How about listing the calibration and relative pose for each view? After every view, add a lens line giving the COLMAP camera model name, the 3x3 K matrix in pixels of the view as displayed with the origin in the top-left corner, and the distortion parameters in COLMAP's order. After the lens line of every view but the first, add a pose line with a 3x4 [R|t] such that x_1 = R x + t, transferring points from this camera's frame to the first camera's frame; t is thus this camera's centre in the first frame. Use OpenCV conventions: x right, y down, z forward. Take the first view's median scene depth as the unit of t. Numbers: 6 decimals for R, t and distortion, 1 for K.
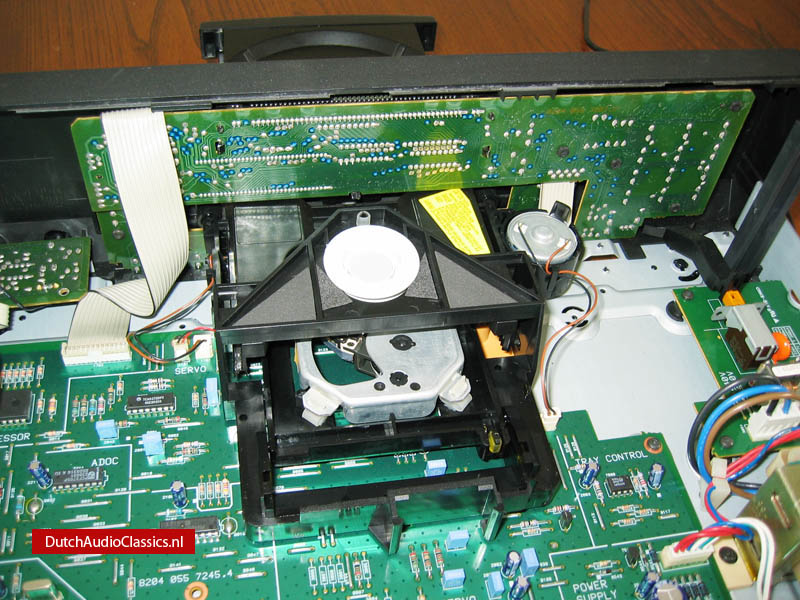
lens RADIAL K [[827.0, 0, 400.3], [0, 827.0, 300.5], [0, 0, 1]] dist [-0.119115, 0.000000]
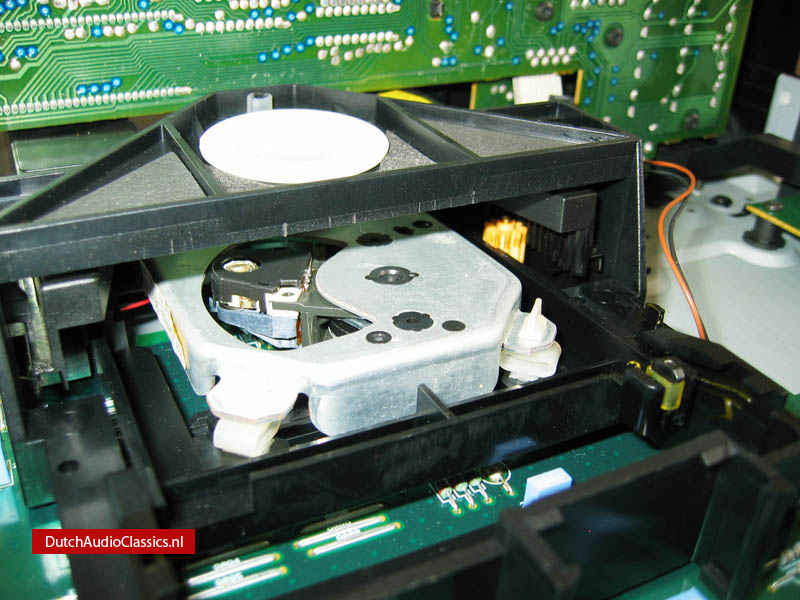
lens RADIAL K [[827.0, 0, 395.0], [0, 827.0, 299.0], [0, 0, 1]] dist [-0.119115, 0.000000]
pose [[0.960618, -0.175583, 0.215368, -0.094447], [0.231100, 0.935189, -0.268356, 0.179551], [-0.154291, 0.307559, 0.938936, 0.508923]]
